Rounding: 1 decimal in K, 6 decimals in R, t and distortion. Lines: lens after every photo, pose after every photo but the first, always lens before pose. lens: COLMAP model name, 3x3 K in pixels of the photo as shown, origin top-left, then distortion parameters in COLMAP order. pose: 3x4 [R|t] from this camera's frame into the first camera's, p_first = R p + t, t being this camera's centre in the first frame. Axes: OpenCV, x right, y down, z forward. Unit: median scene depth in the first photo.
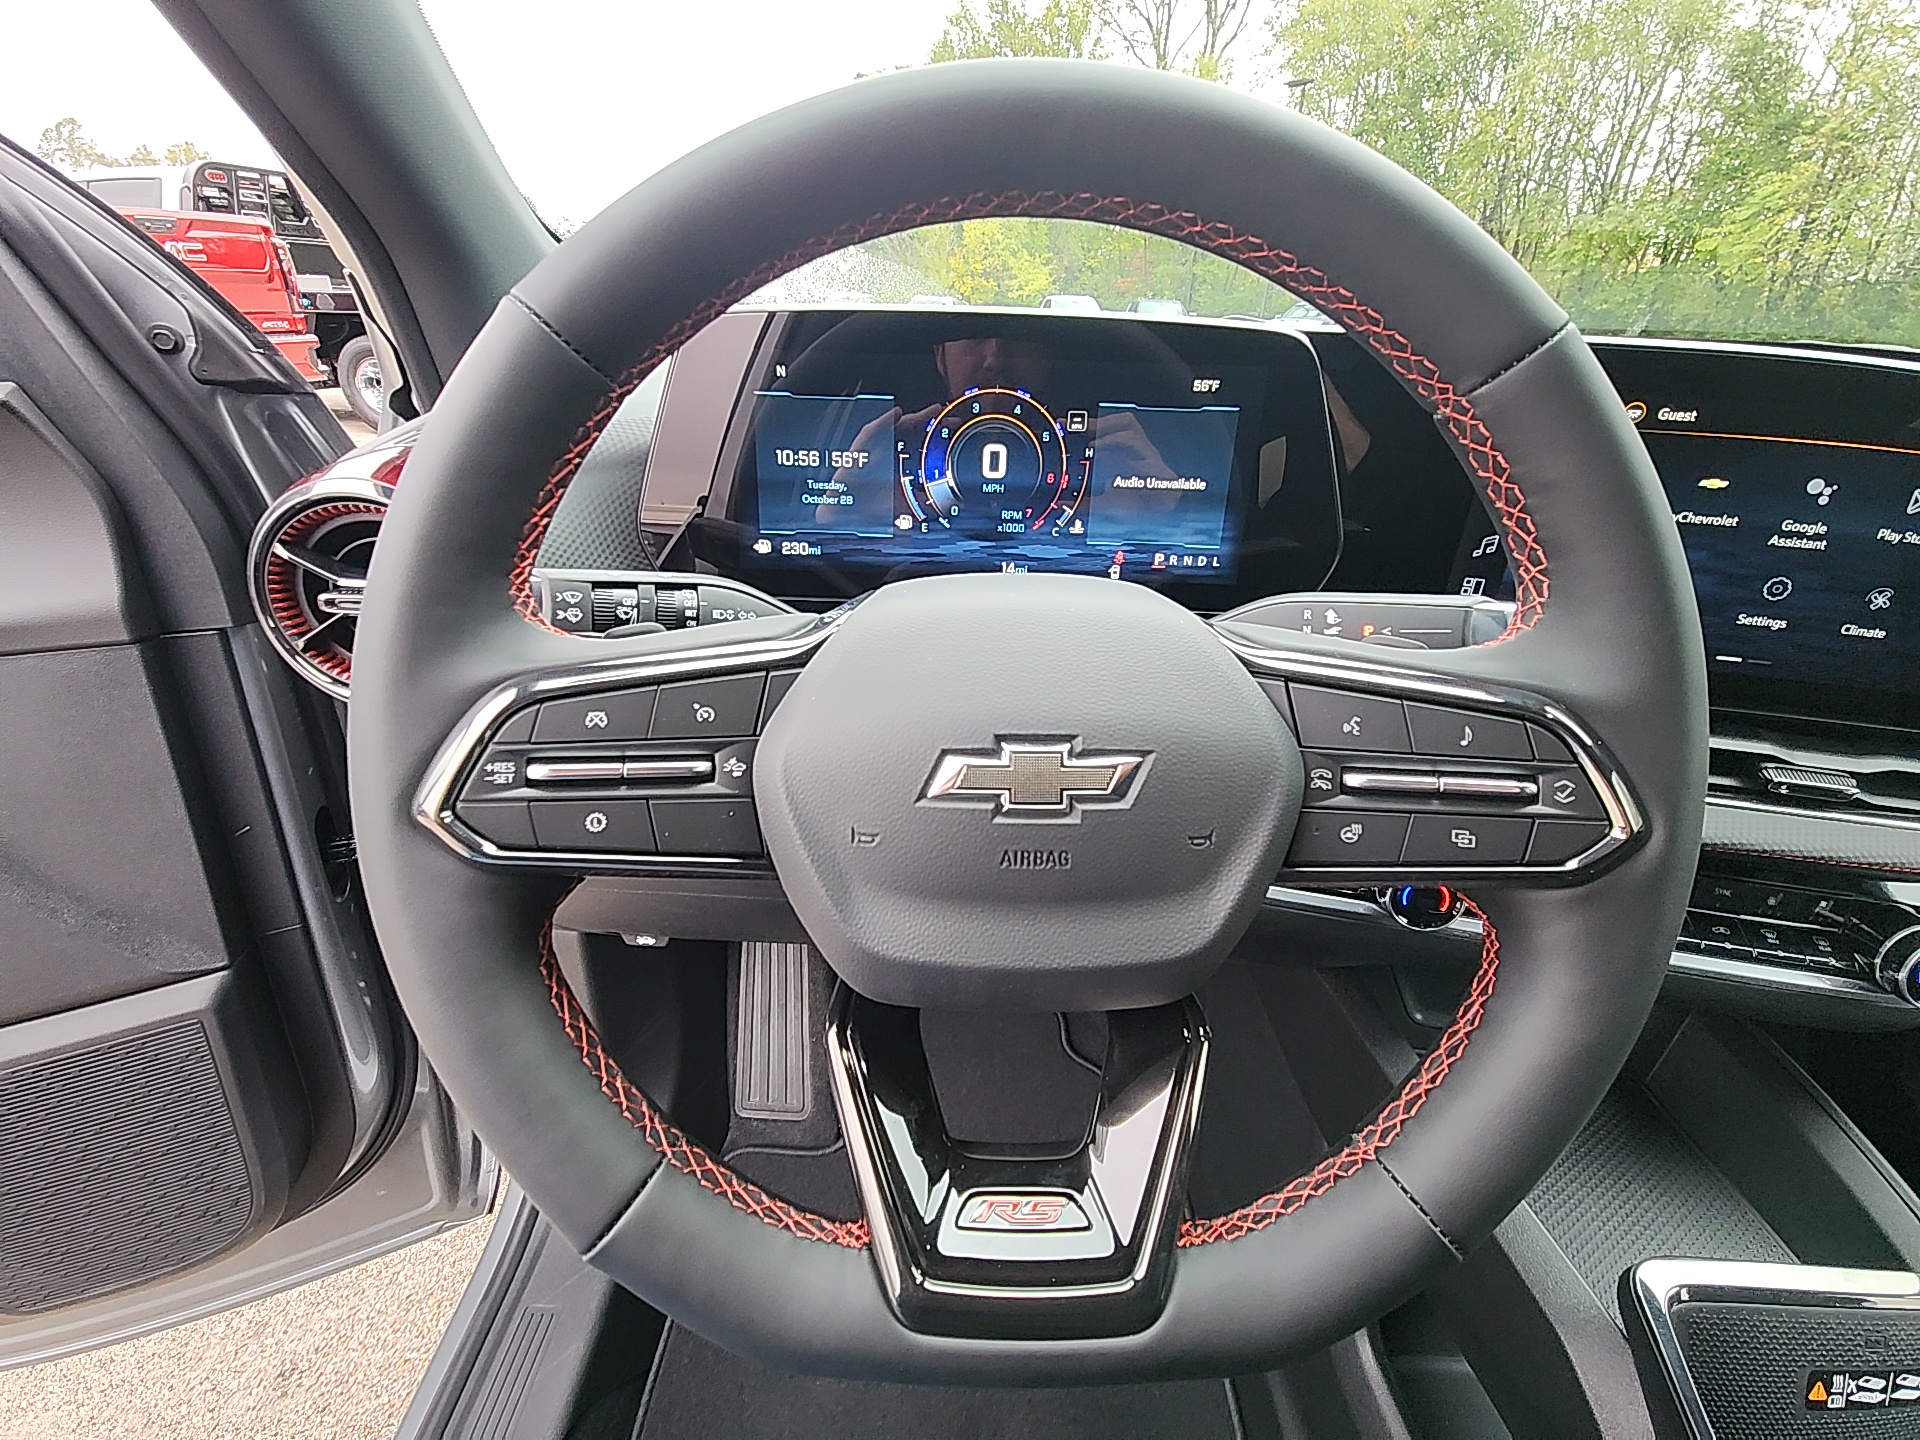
lens RADIAL K [[773.7, 0, 961.2], [0, 773.7, 720.6], [0, 0, 1]] dist [0.000528, -0.000045]
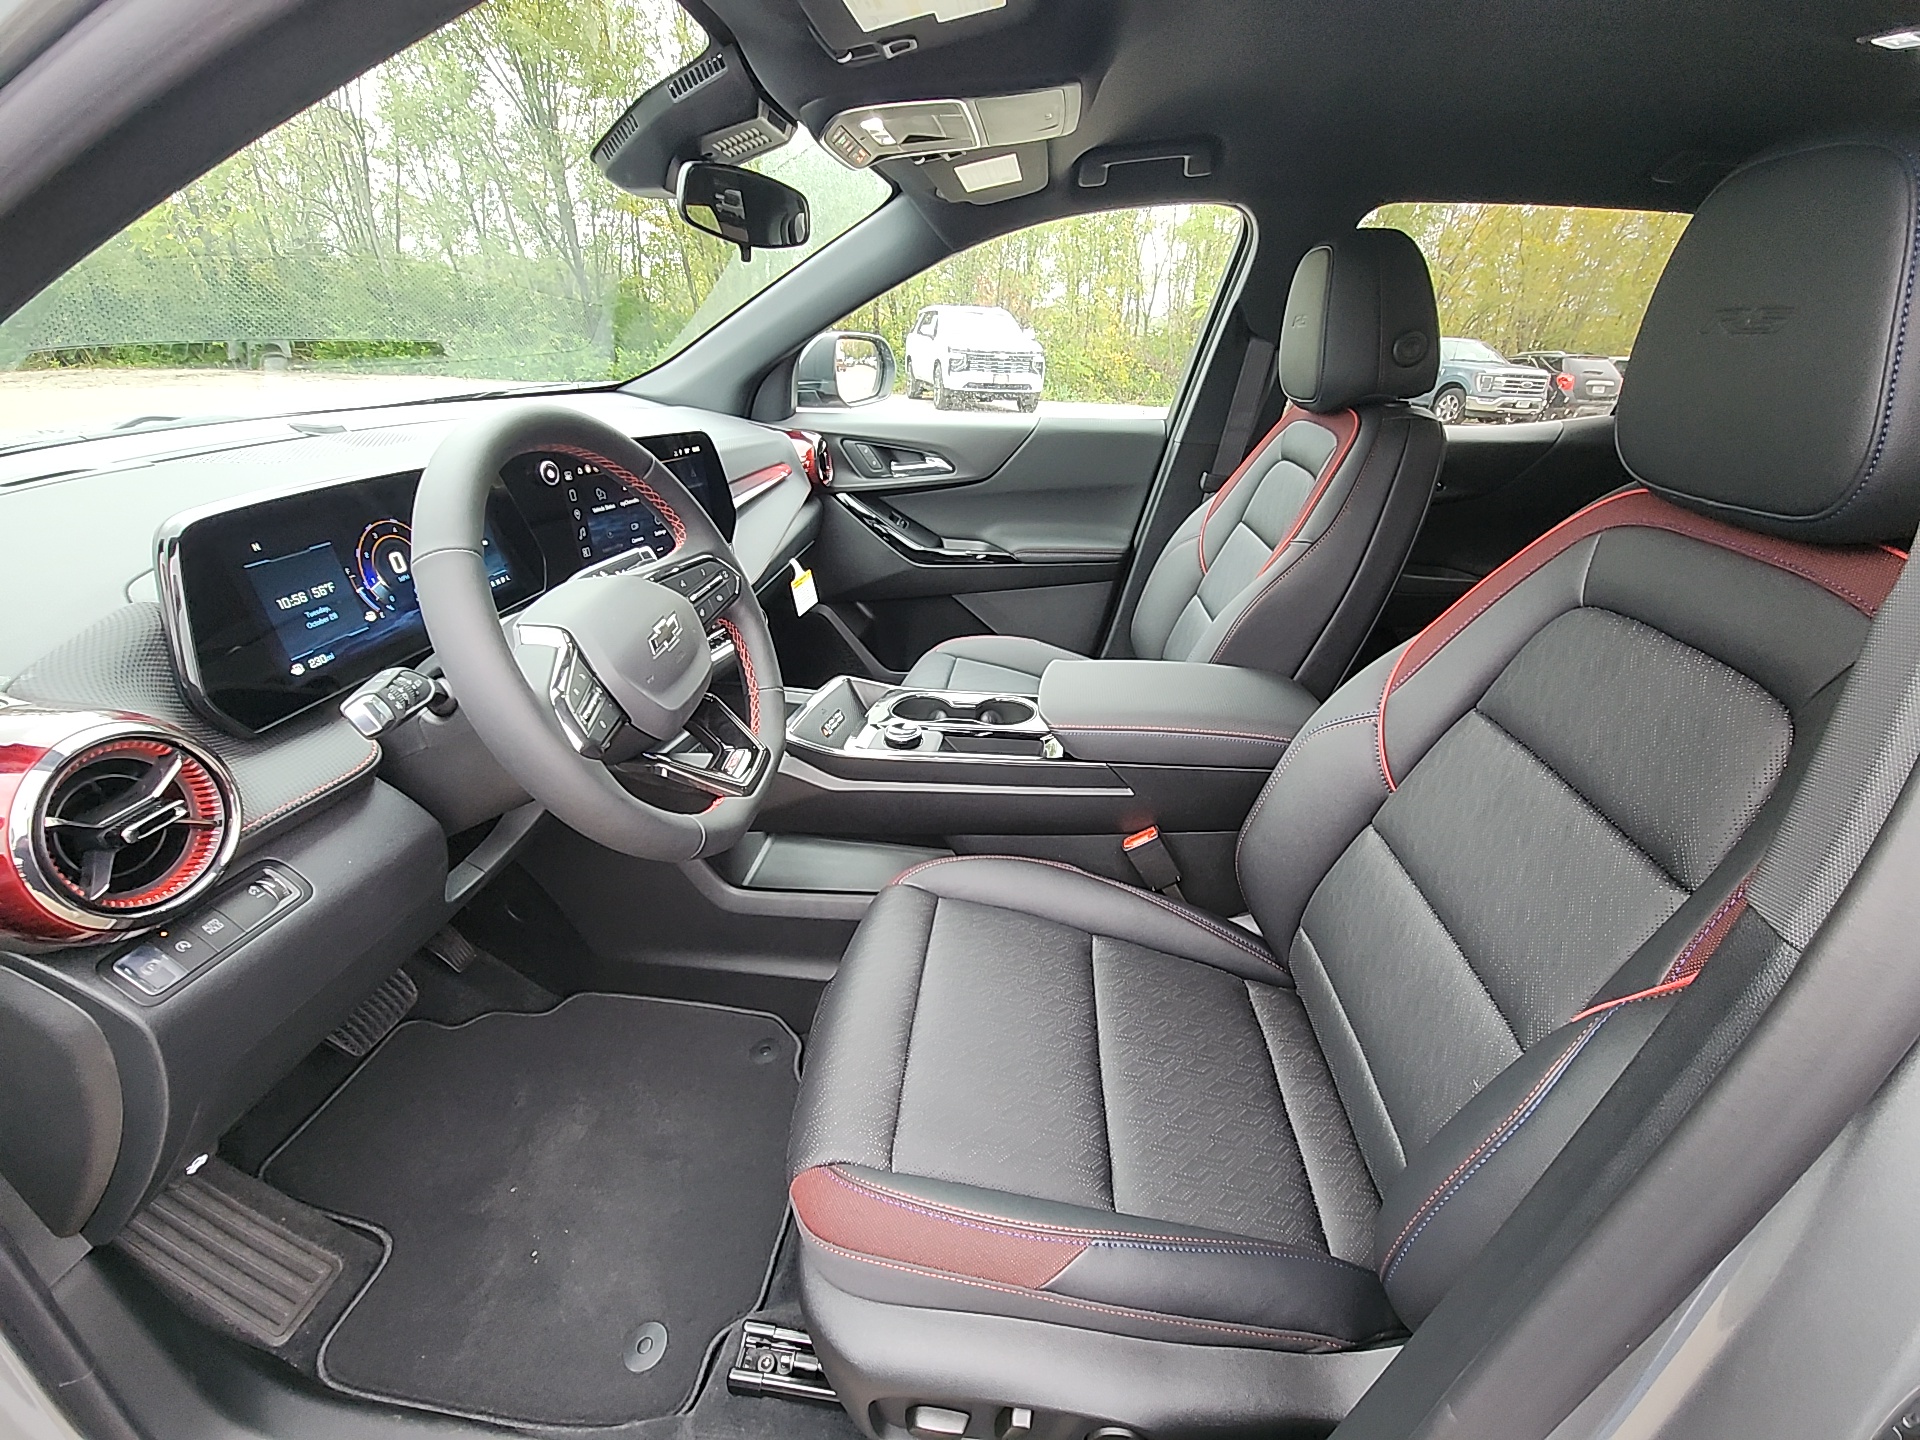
lens RADIAL K [[773.7, 0, 959.7], [0, 773.7, 719.5], [0, 0, 1]] dist [0.000528, -0.000045]
pose [[0.073768, -0.463836, 0.882845, -1.454585], [0.446644, 0.806875, 0.386602, -0.165859], [-0.891666, 0.365798, 0.266691, -0.376651]]
